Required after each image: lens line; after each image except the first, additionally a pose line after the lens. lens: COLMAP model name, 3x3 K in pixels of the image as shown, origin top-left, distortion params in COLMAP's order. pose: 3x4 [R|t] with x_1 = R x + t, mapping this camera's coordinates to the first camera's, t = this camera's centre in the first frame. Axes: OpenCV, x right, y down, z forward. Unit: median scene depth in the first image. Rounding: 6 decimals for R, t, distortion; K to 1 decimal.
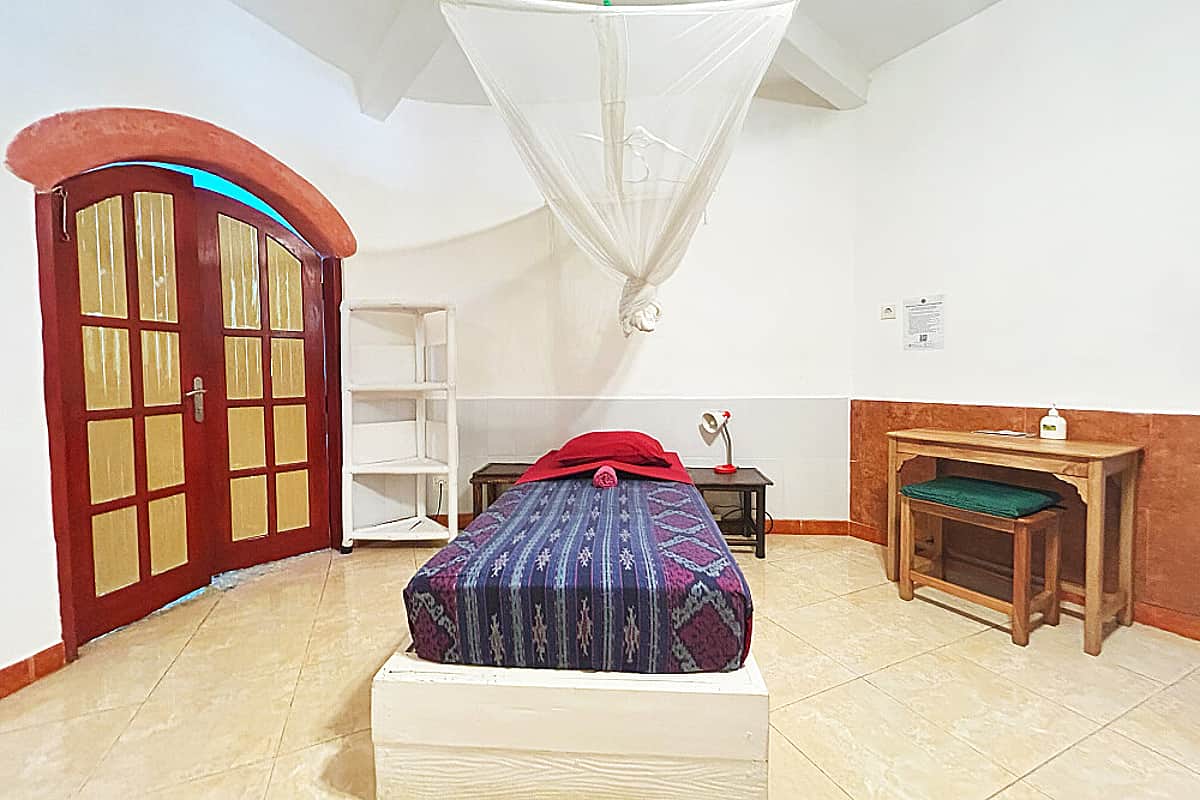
lens RADIAL K [[465.6, 0, 596.4], [0, 465.6, 387.7], [0, 0, 1]] dist [-0.000606, -0.000484]
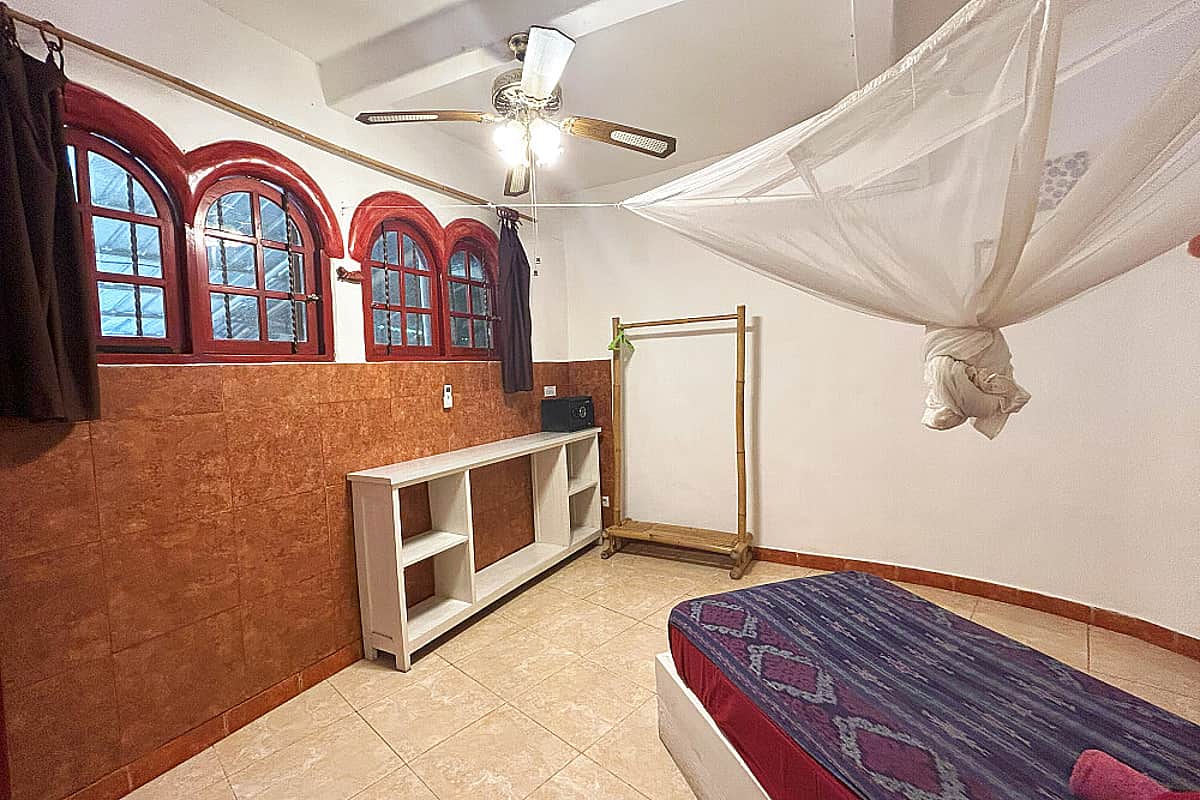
lens RADIAL K [[518.5, 0, 585.7], [0, 518.5, 393.2], [0, 0, 1]] dist [-0.001388, -0.000178]
pose [[-0.932533, 0.068439, -0.354540, 0.592919], [0.043366, 0.995994, 0.078197, -0.201234], [0.358472, 0.057547, -0.931765, 1.282204]]
